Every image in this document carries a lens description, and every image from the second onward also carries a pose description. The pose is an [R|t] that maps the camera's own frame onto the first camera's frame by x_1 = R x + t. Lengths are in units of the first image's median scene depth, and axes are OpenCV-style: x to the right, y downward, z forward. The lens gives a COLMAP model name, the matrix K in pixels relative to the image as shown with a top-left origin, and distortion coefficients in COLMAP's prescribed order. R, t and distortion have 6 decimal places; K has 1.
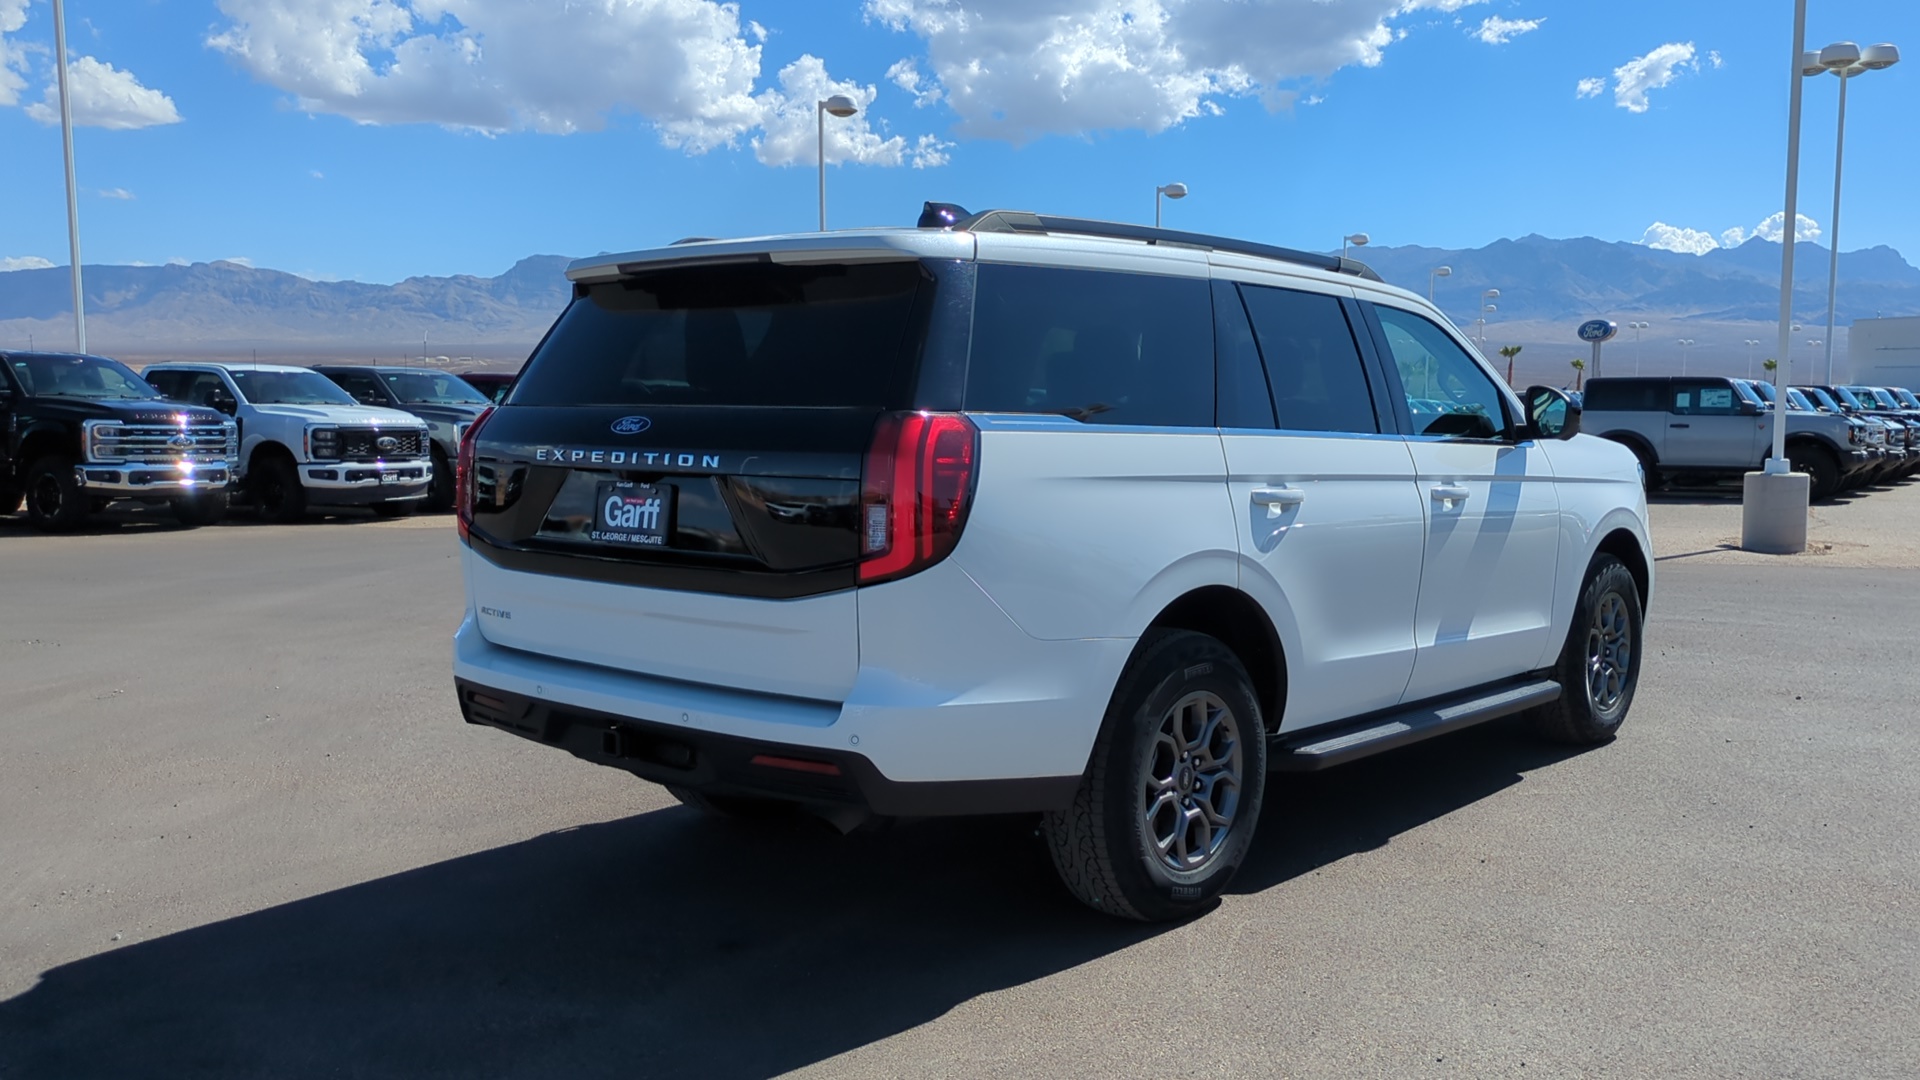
lens RADIAL K [[1653.4, 0, 984.5], [0, 1653.4, 537.5], [0, 0, 1]] dist [0.019656, 0.003278]
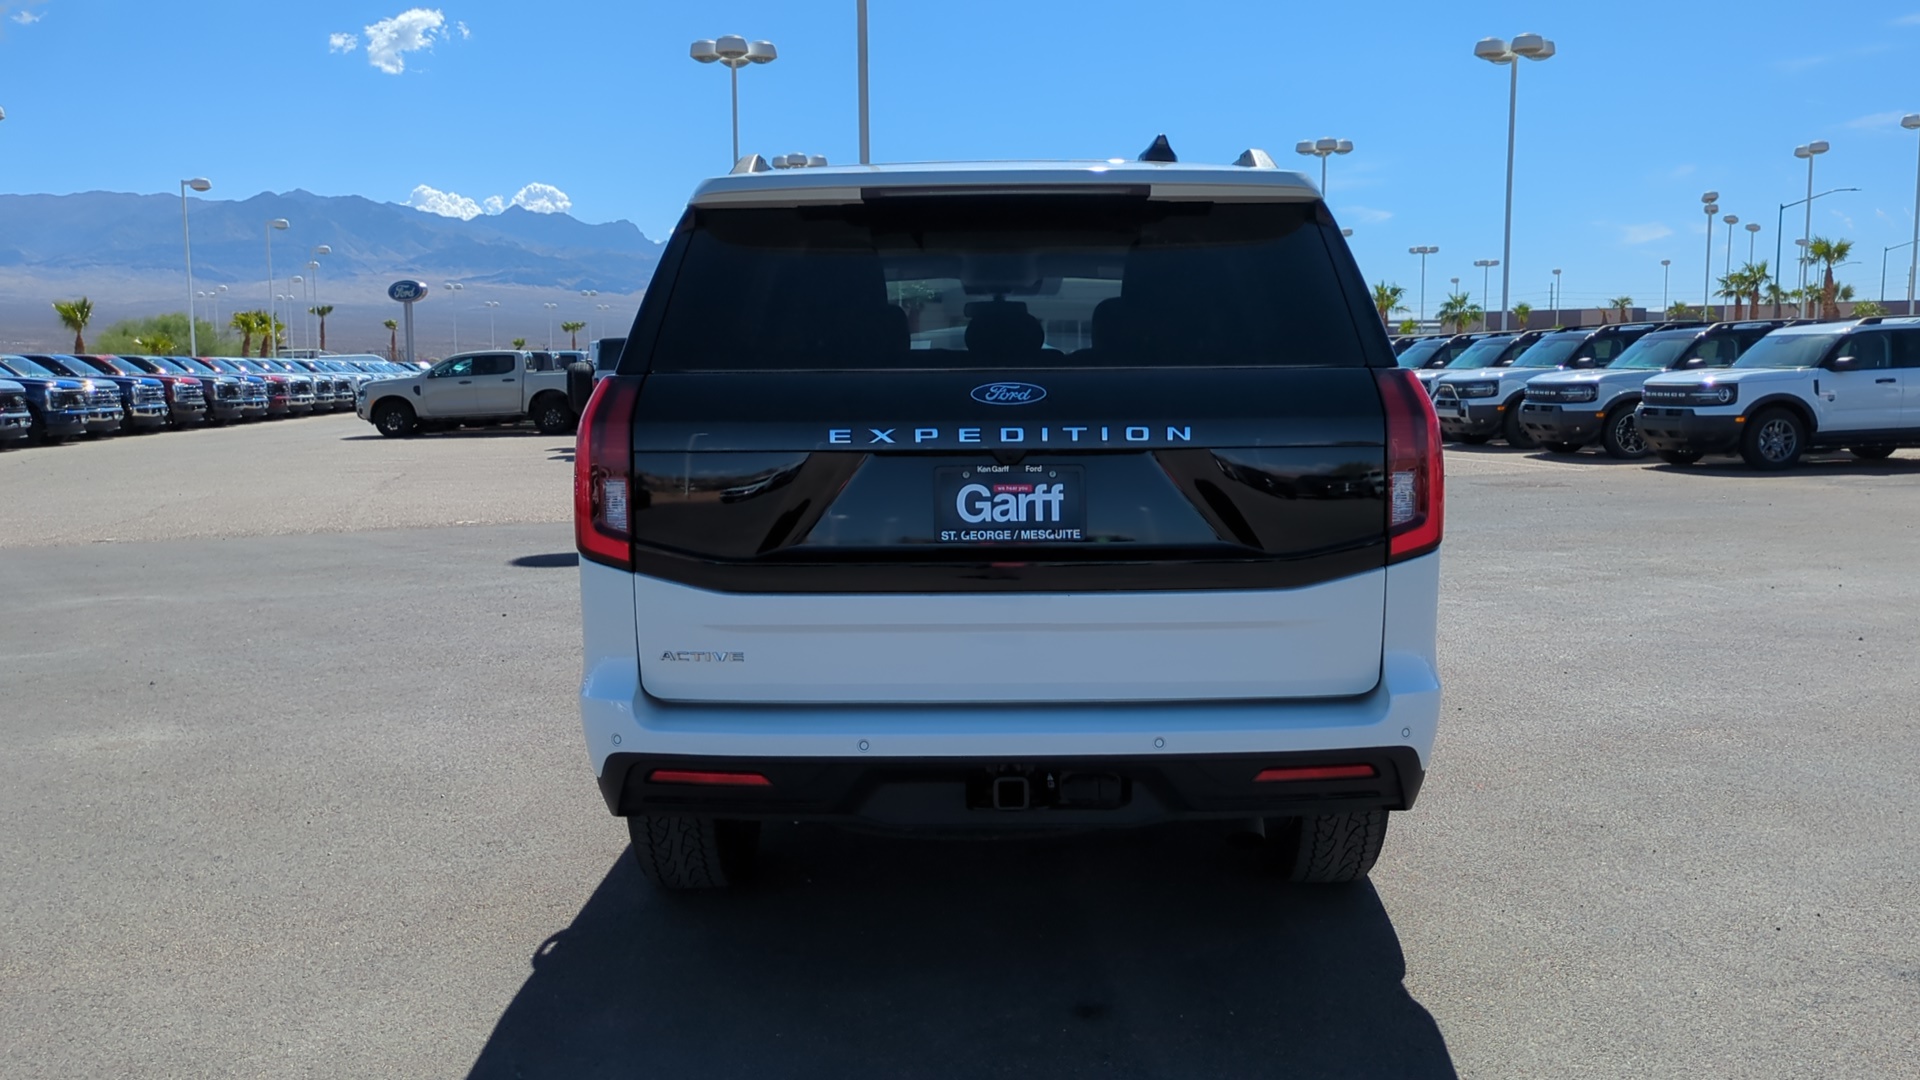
lens RADIAL K [[1643.5, 0, 979.6], [0, 1643.5, 532.7], [0, 0, 1]] dist [0.074695, -0.087657]
pose [[0.767545, -0.076603, 0.636401, -0.740764], [0.063401, 0.997038, 0.043546, -0.036886], [-0.637851, 0.006926, 0.770128, 0.404035]]
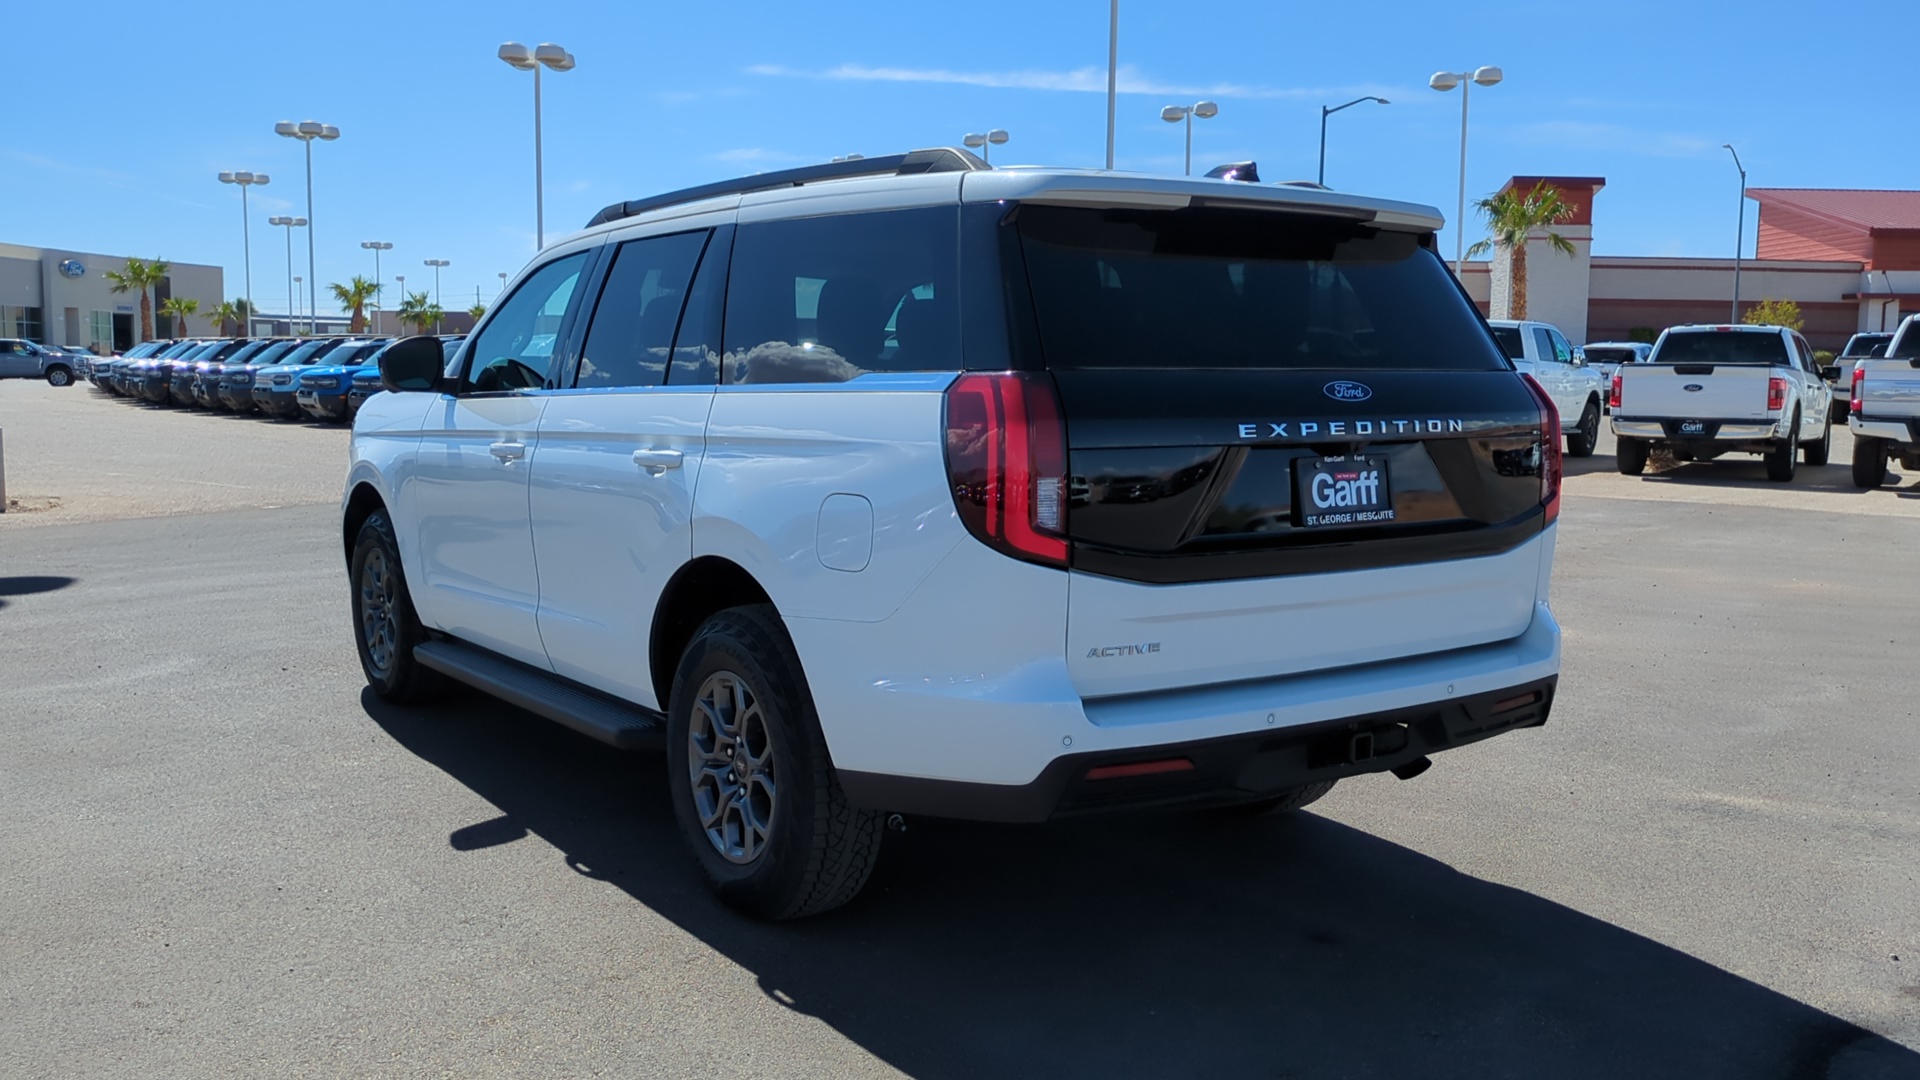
lens RADIAL K [[1653.7, 0, 982.4], [0, 1653.7, 536.1], [0, 0, 1]] dist [0.065818, -0.113373]
pose [[0.243814, -0.102630, 0.964376, -1.142386], [0.070772, 0.993617, 0.087849, -0.083640], [-0.967236, 0.046832, 0.249521, 0.980910]]
